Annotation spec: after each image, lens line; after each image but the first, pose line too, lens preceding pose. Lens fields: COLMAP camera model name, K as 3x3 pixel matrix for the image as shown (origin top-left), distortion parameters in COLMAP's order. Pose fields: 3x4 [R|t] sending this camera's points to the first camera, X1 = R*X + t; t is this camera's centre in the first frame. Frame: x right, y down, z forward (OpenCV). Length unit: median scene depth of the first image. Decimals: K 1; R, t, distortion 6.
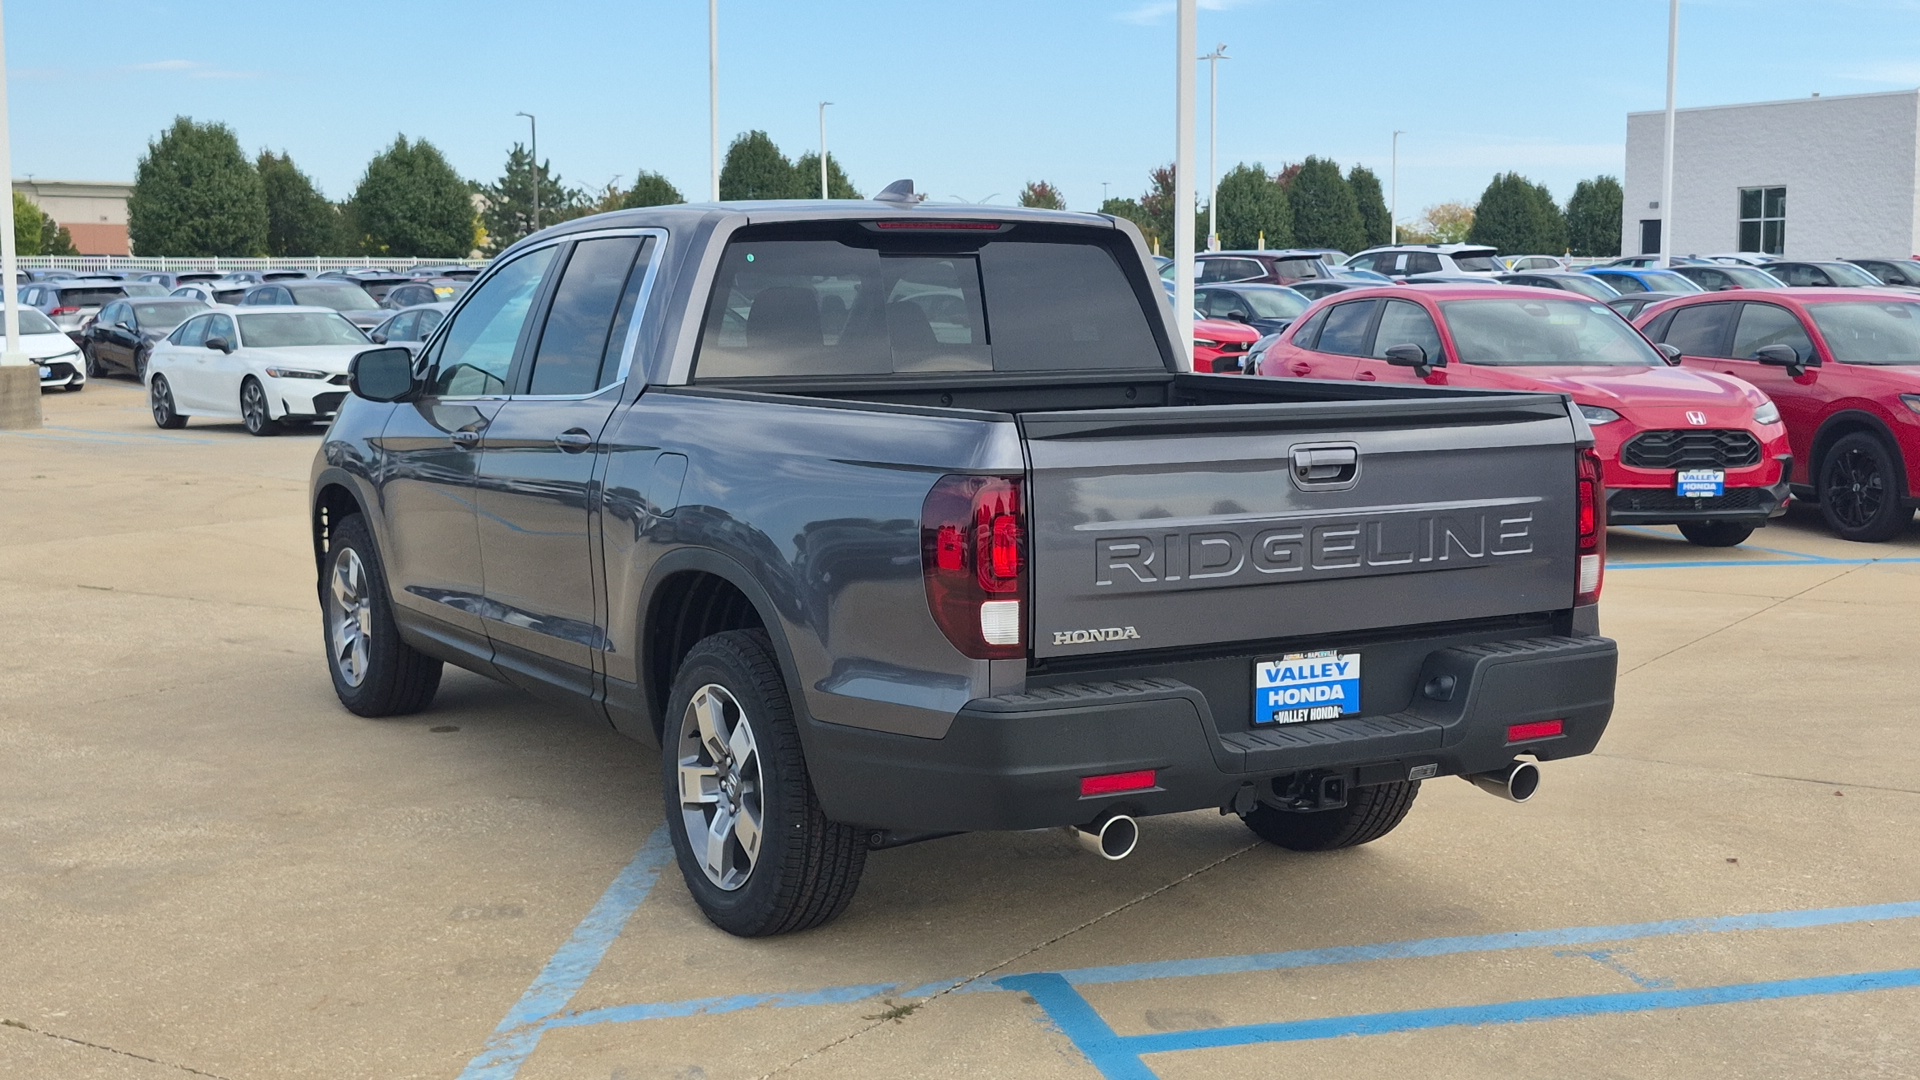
lens RADIAL K [[2261.8, 0, 956.7], [0, 2261.8, 535.1], [0, 0, 1]] dist [0.101588, 0.000000]
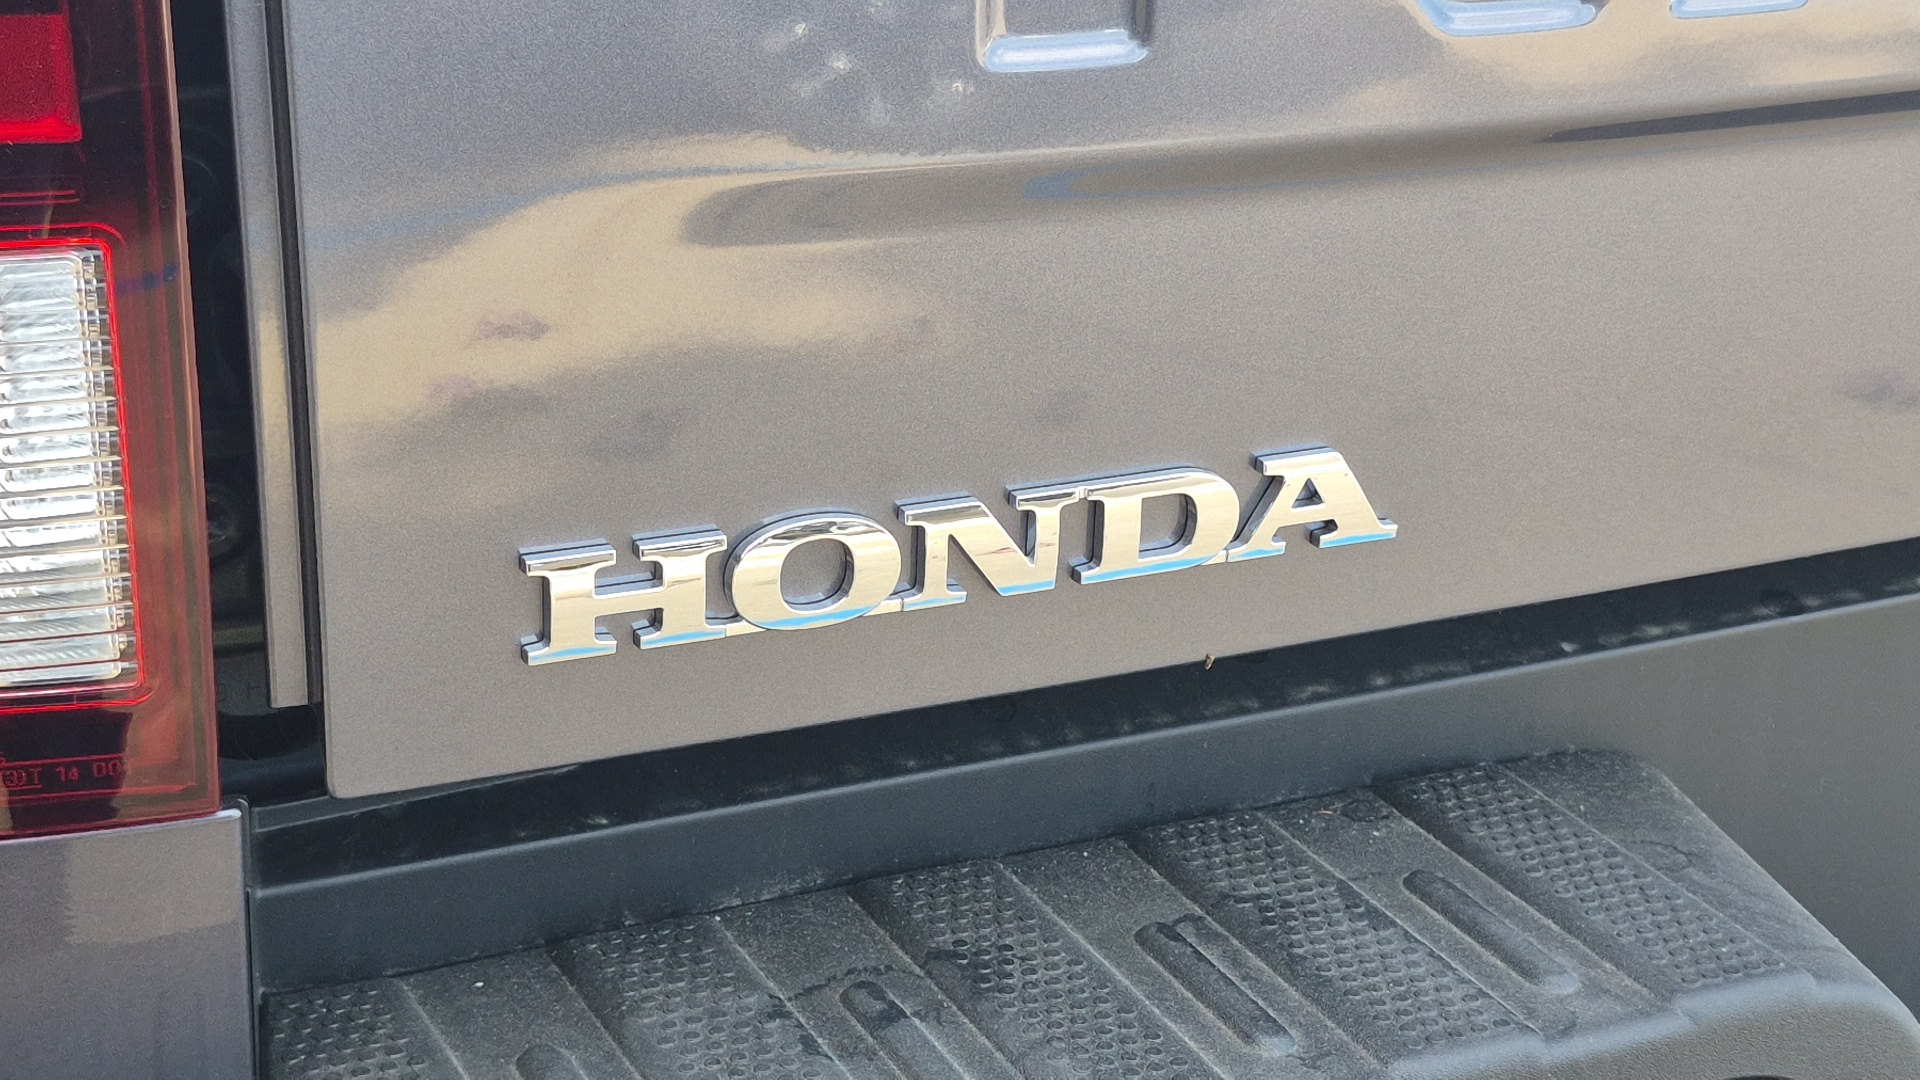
lens RADIAL K [[2579.8, 0, 953.0], [0, 2579.8, 538.5], [0, 0, 1]] dist [0.173772, 0.000000]
pose [[0.998555, 0.040620, -0.035182, 0.059519], [-0.030267, 0.966100, 0.256387, 0.012557], [0.044404, -0.254951, 0.965934, 0.818778]]
